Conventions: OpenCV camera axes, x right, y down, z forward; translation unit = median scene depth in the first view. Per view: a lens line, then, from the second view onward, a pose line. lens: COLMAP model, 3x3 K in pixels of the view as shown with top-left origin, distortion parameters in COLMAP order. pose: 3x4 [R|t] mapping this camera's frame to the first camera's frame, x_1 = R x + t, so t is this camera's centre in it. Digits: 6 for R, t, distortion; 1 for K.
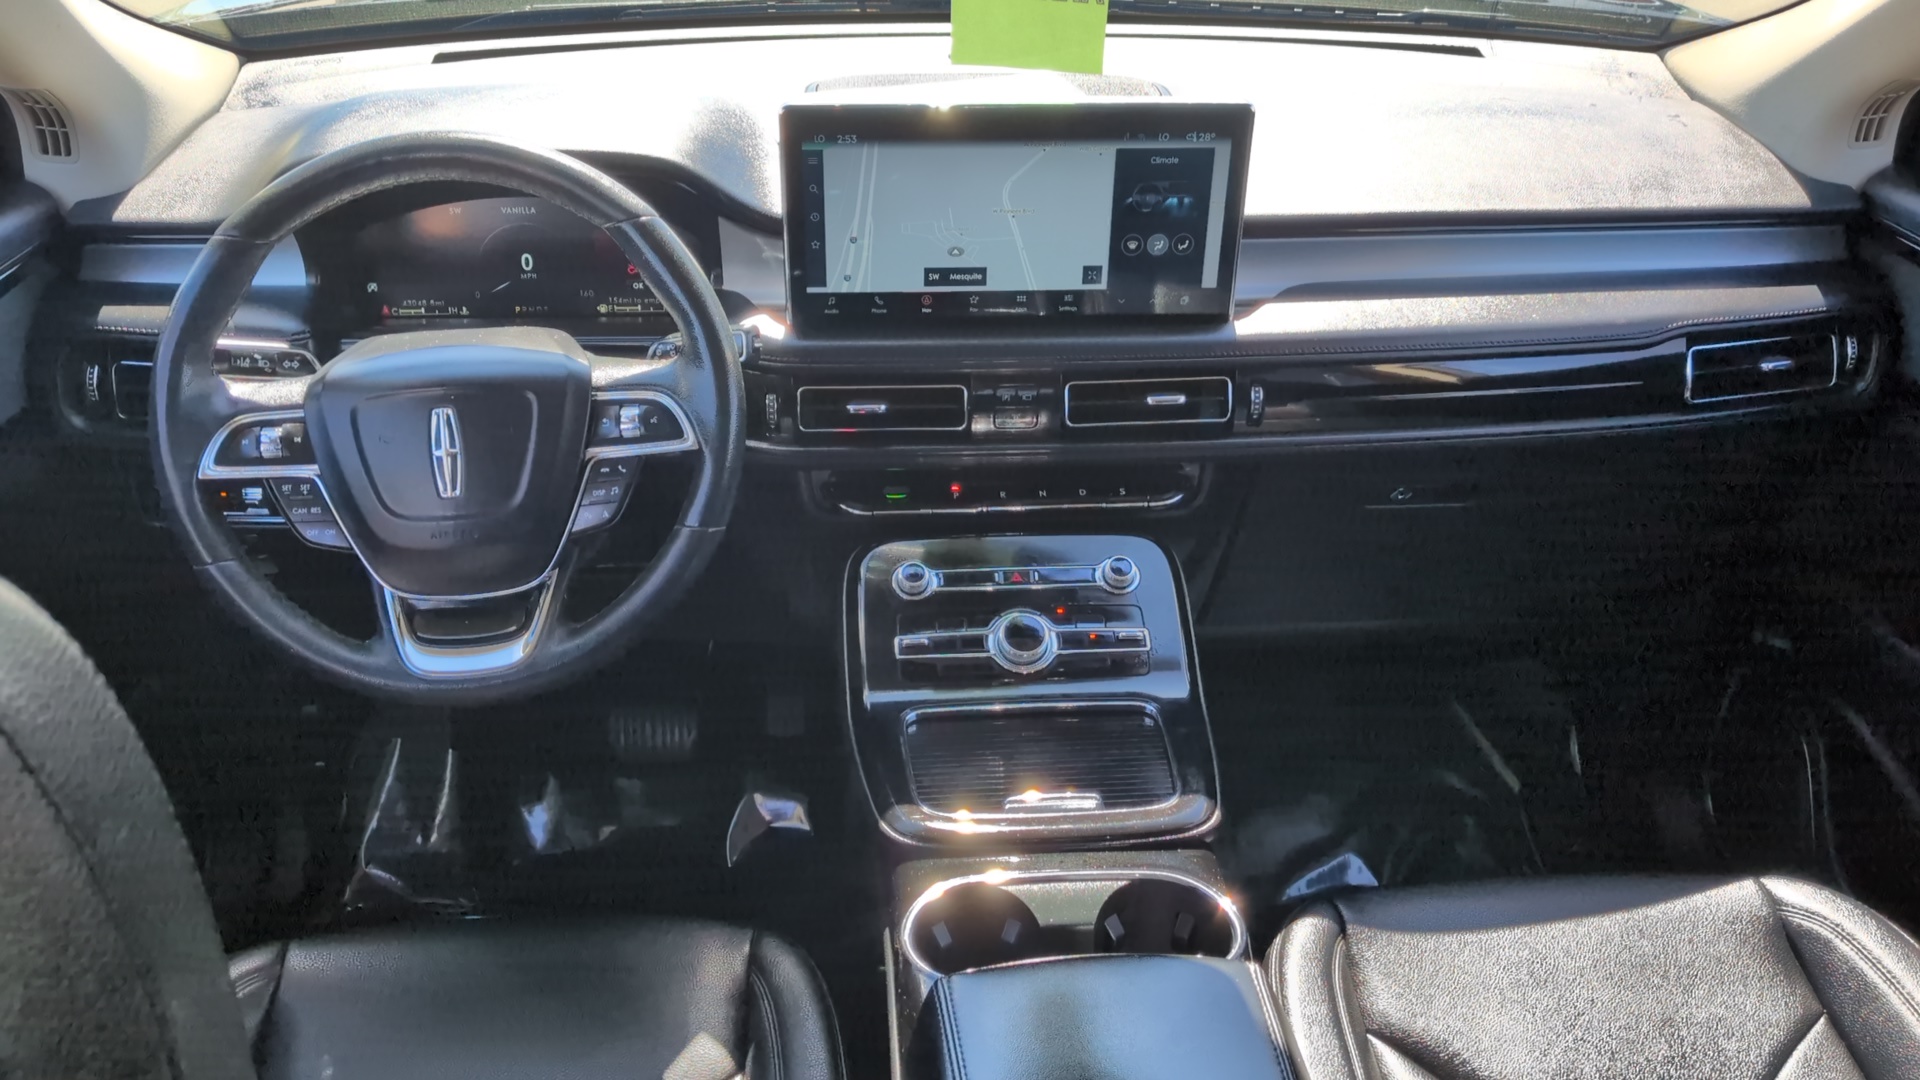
lens RADIAL K [[1667.4, 0, 957.5], [0, 1667.4, 539.9], [0, 0, 1]] dist [0.042205, 0.006787]
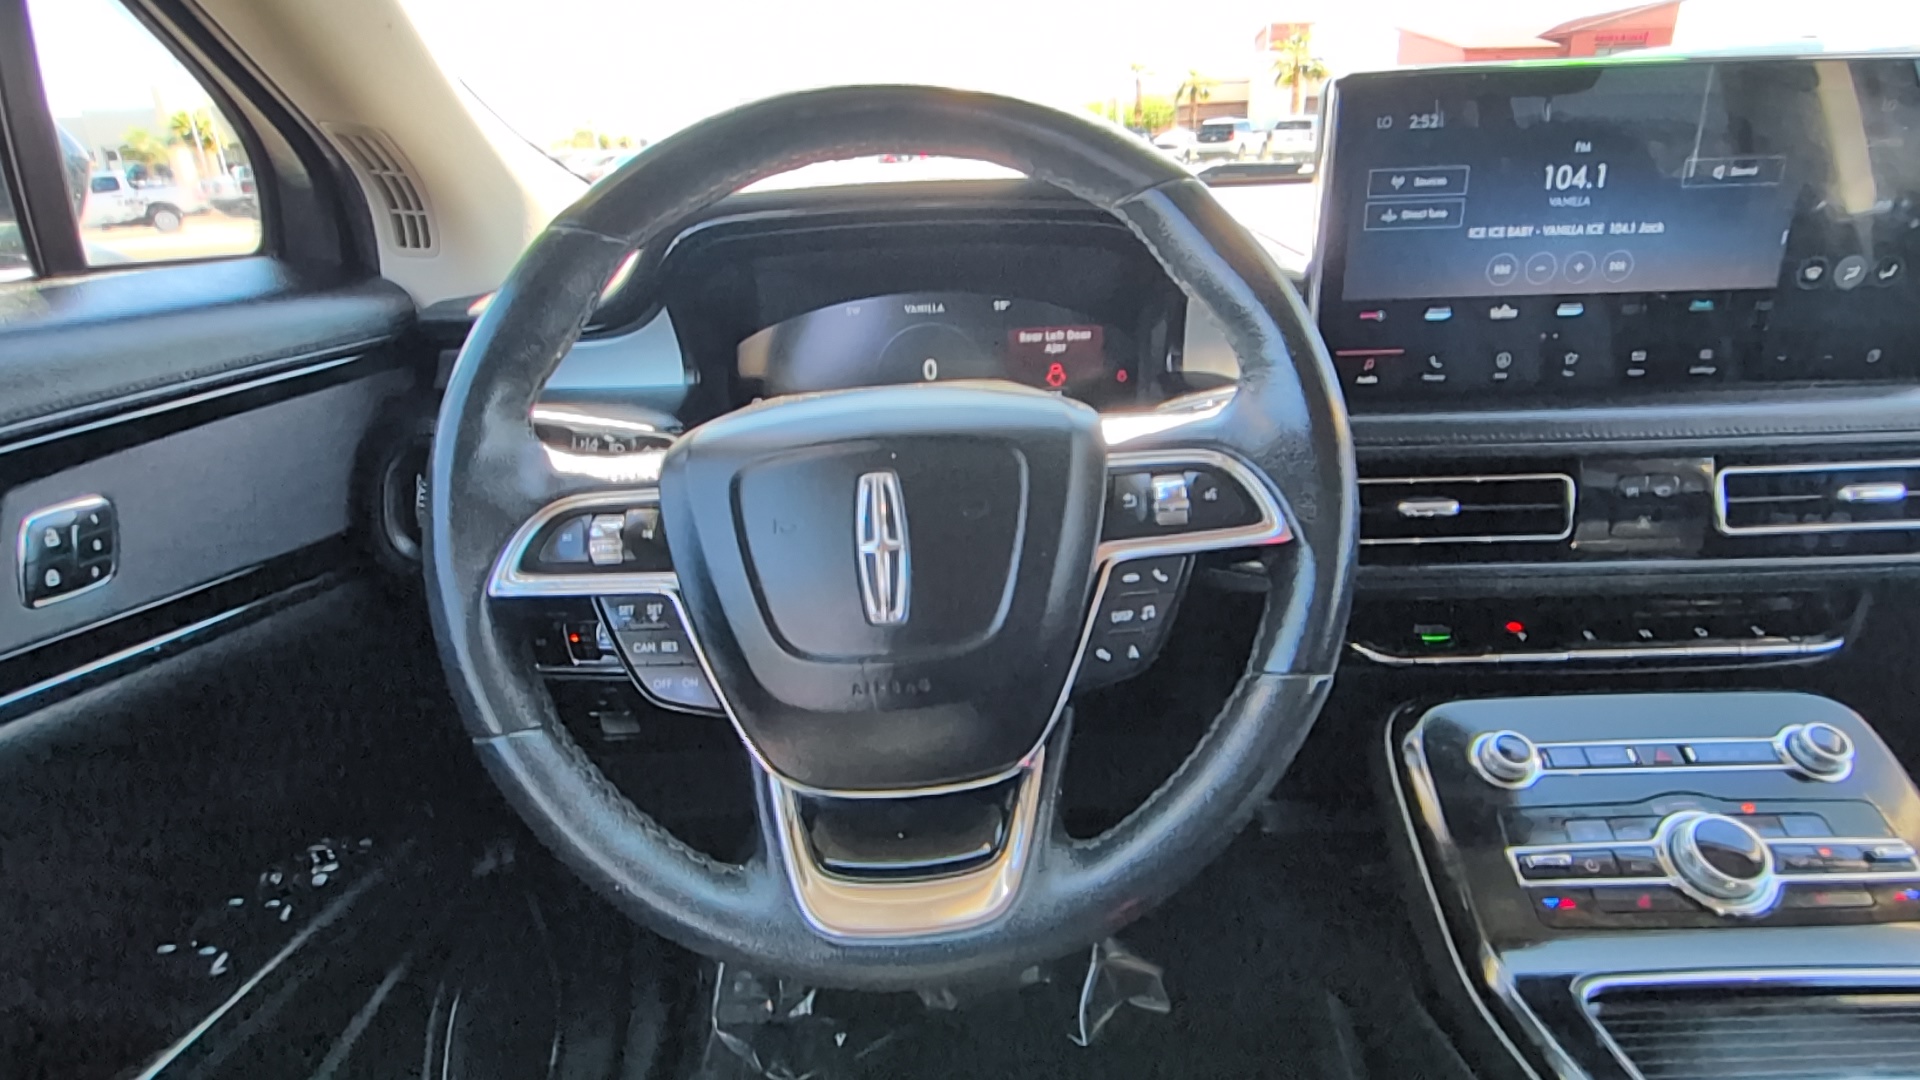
lens RADIAL K [[992.6, 0, 958.9], [0, 992.6, 541.2], [0, 0, 1]] dist [0.038600, 0.000379]
pose [[0.993071, -0.016266, -0.116381, -0.230883], [-0.001744, 0.988224, -0.153007, -0.000079], [0.117499, 0.152150, 0.981348, 0.640062]]
